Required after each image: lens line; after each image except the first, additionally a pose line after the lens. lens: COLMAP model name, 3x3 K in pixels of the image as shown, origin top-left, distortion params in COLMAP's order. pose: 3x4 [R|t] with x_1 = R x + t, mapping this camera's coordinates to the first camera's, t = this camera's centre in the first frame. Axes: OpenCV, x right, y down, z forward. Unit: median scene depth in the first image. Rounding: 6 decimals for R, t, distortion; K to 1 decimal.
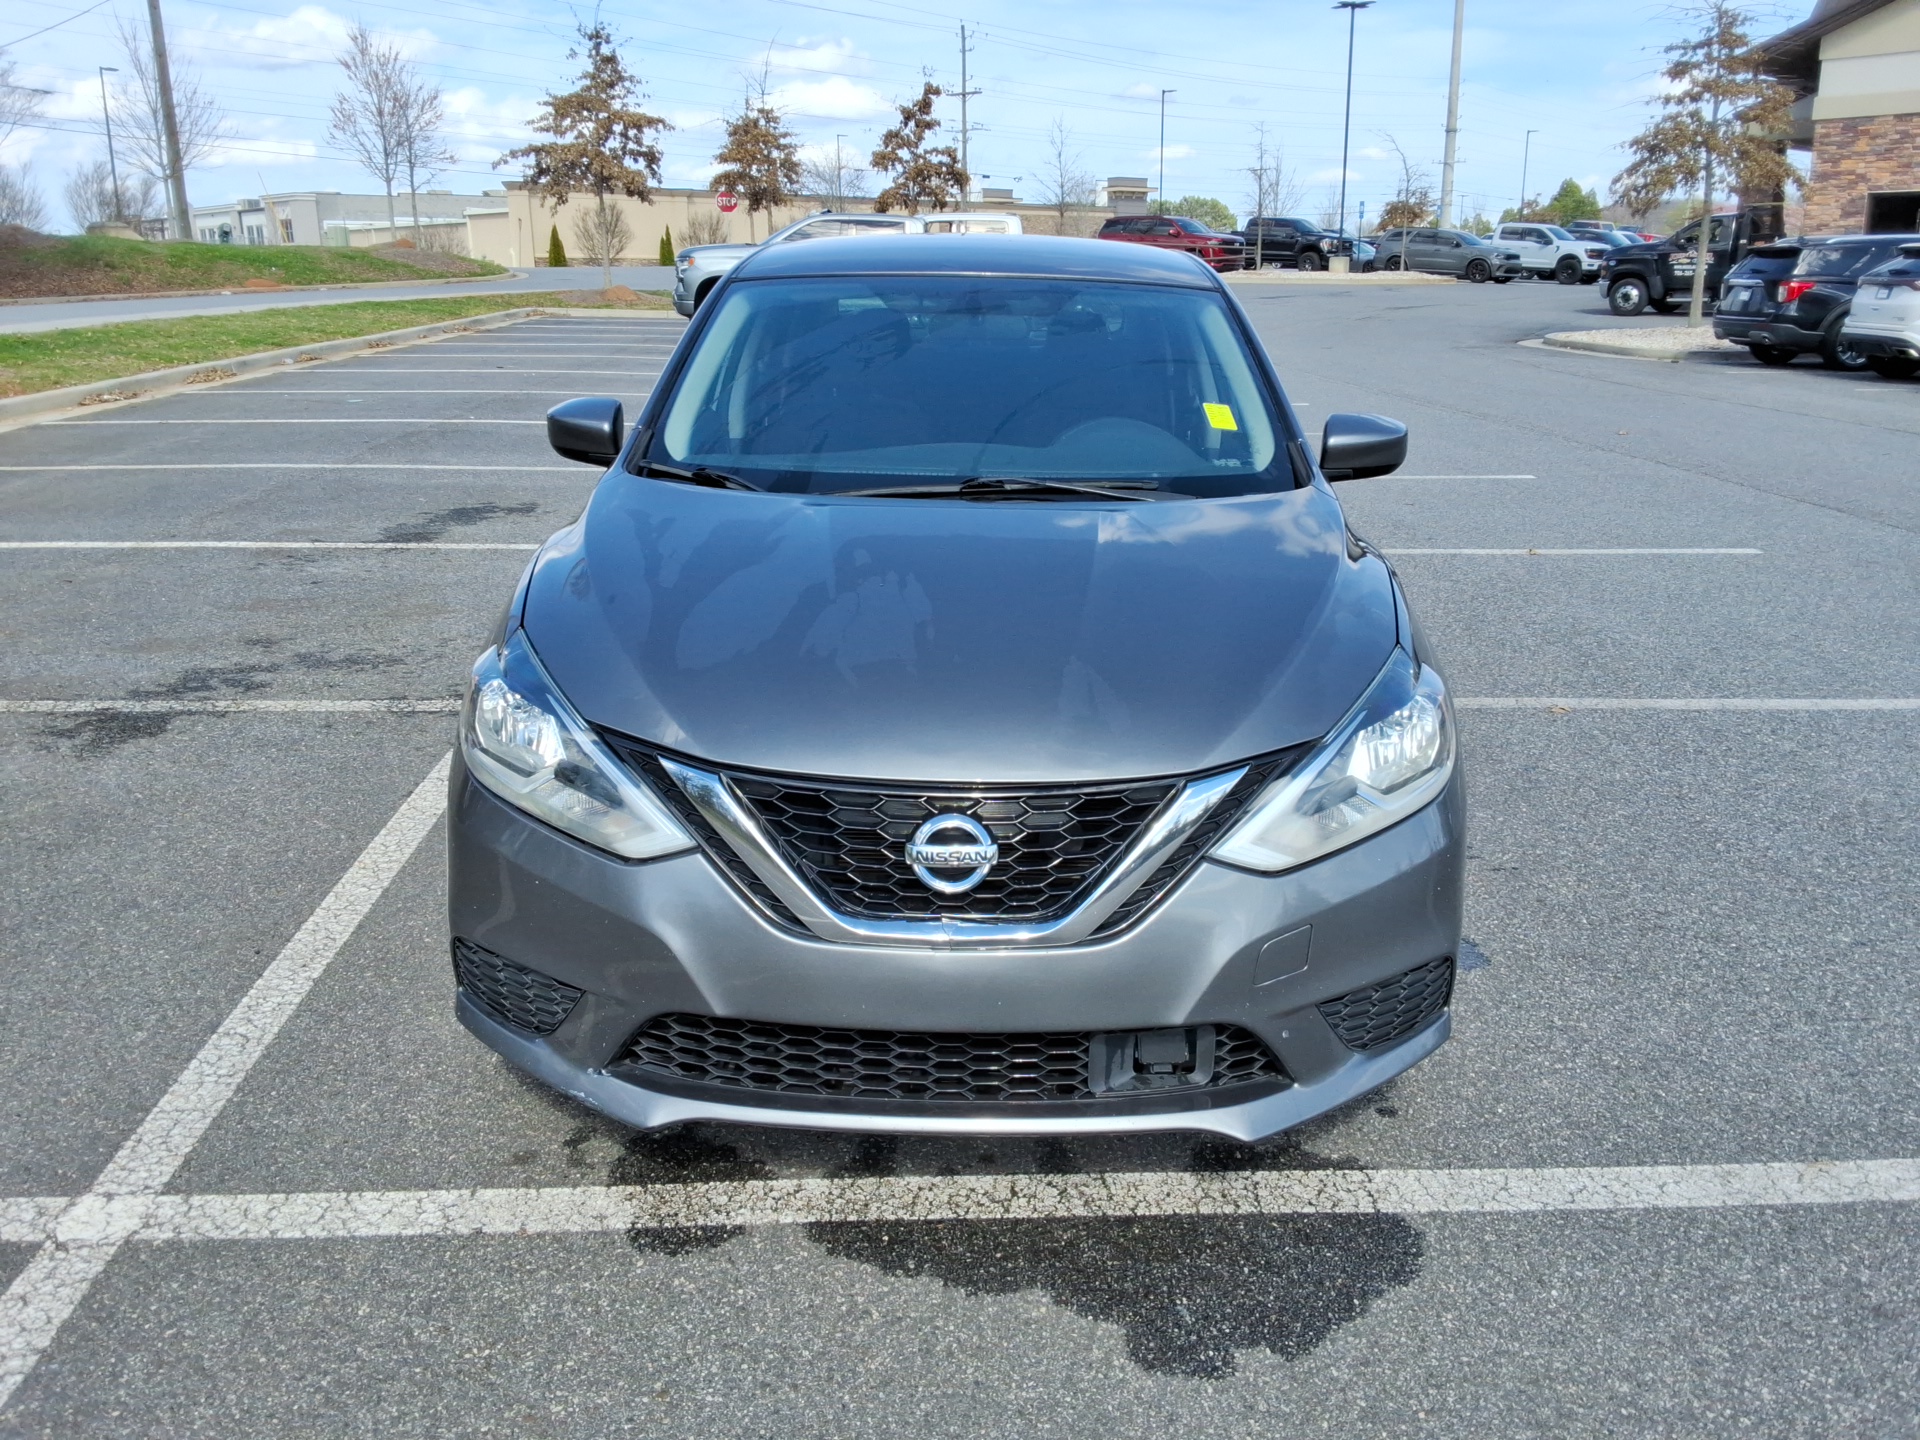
lens RADIAL K [[1581.2, 0, 1046.5], [0, 1581.2, 721.1], [0, 0, 1]] dist [0.099444, -0.163559]
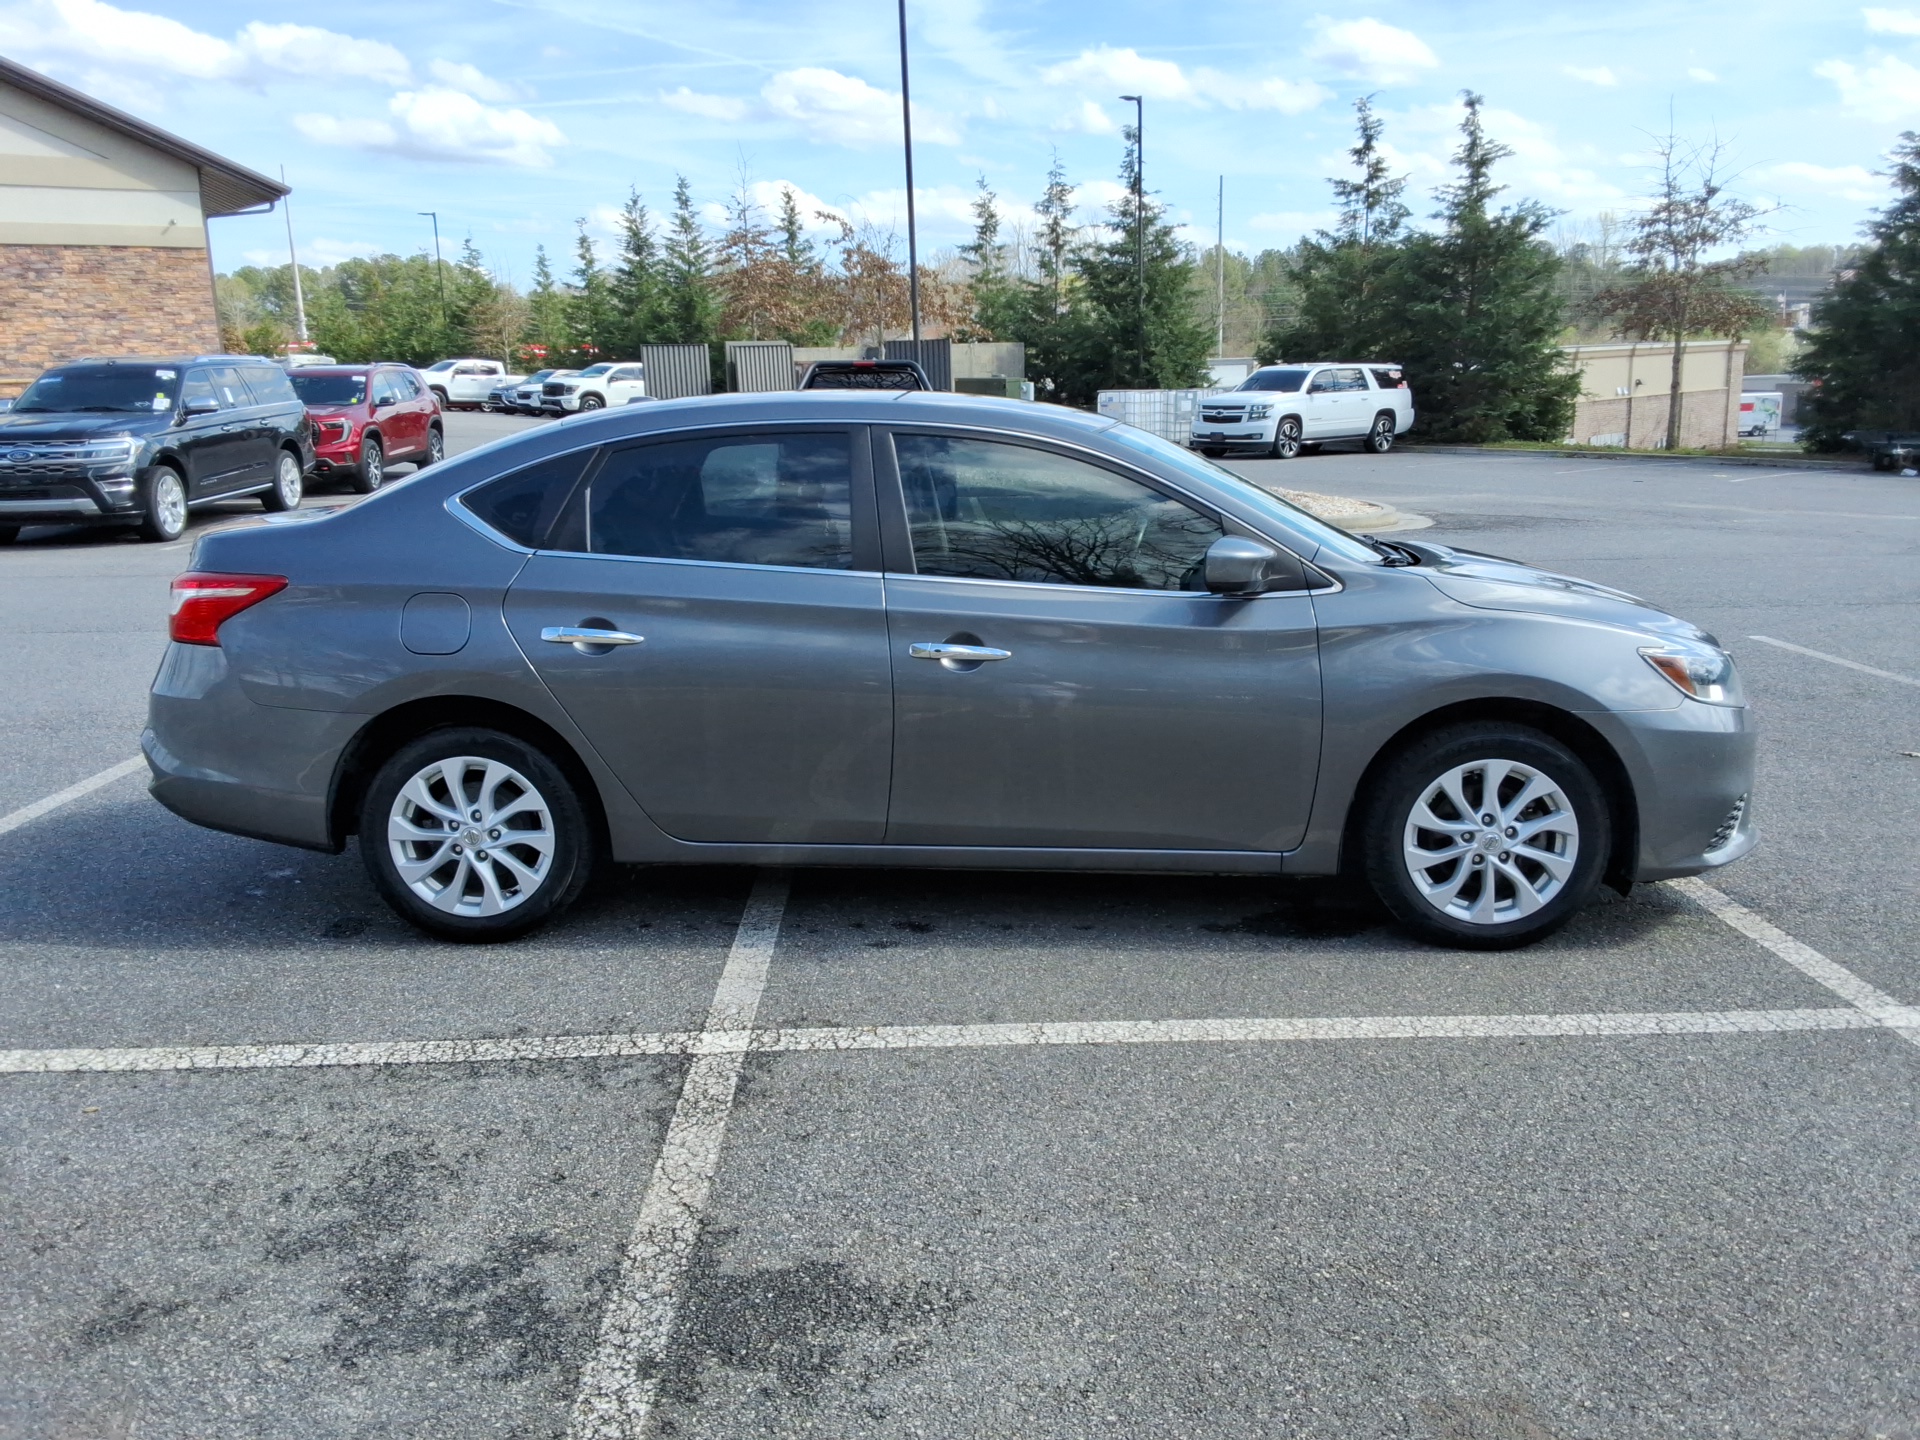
lens RADIAL K [[1546.9, 0, 973.4], [0, 1546.9, 719.6], [0, 0, 1]] dist [0.094469, -0.134549]
pose [[0.028281, -0.216888, 0.975787, -0.986636], [0.291934, 0.935411, 0.199453, -0.251513], [-0.956020, 0.279224, 0.089771, 0.795986]]
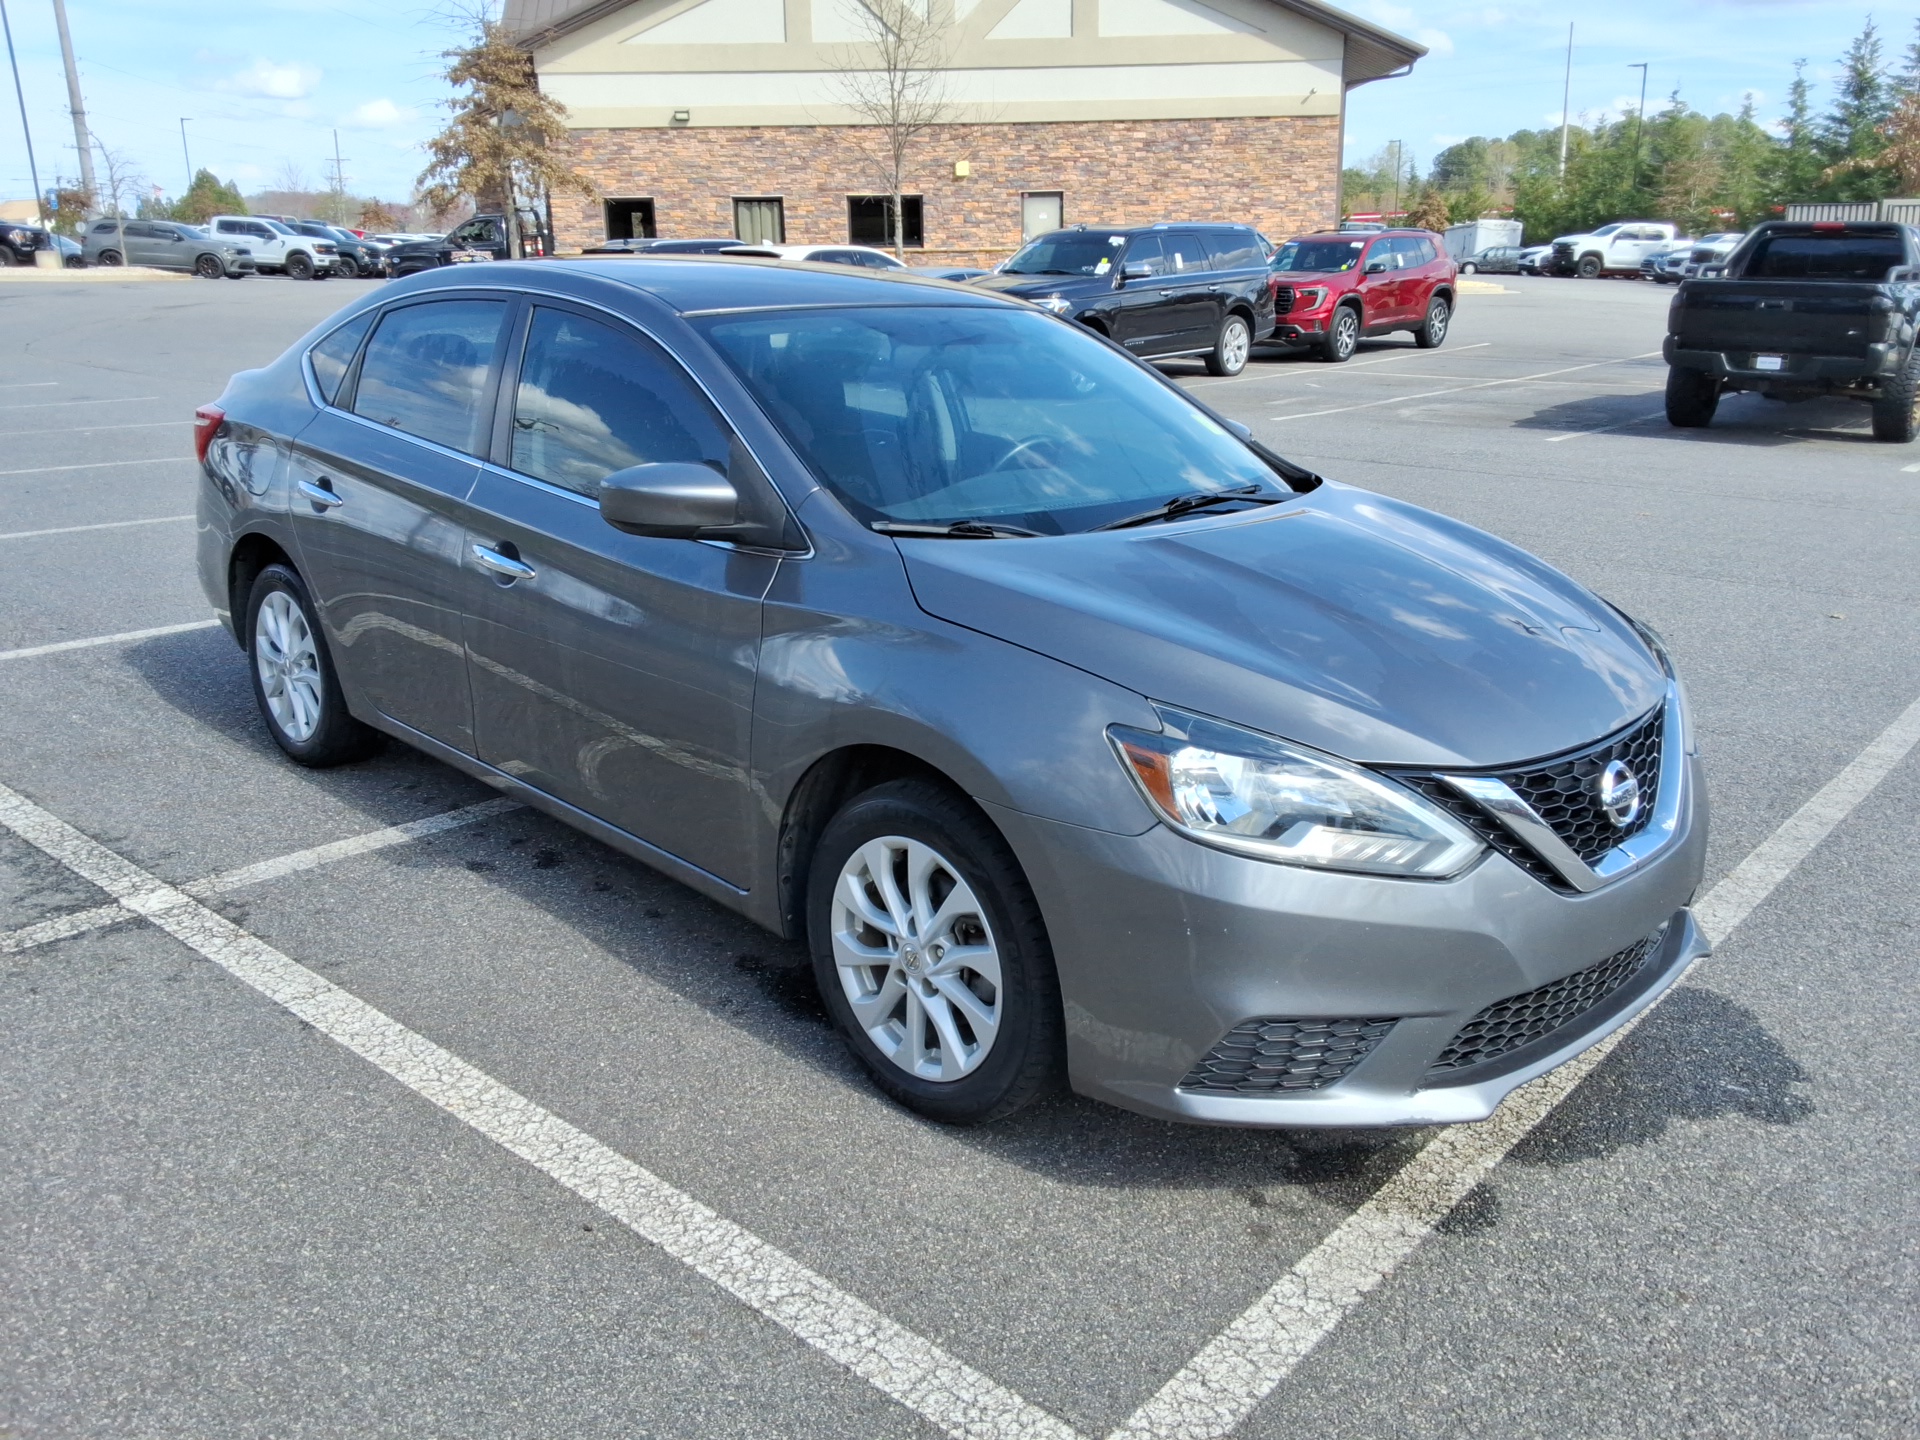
lens RADIAL K [[1546.9, 0, 973.4], [0, 1546.9, 719.6], [0, 0, 1]] dist [0.094469, -0.134549]
pose [[0.698573, -0.206648, 0.685049, -0.517236], [0.199574, 0.975667, 0.090800, -0.076075], [-0.687143, 0.073287, 0.722816, 0.204371]]
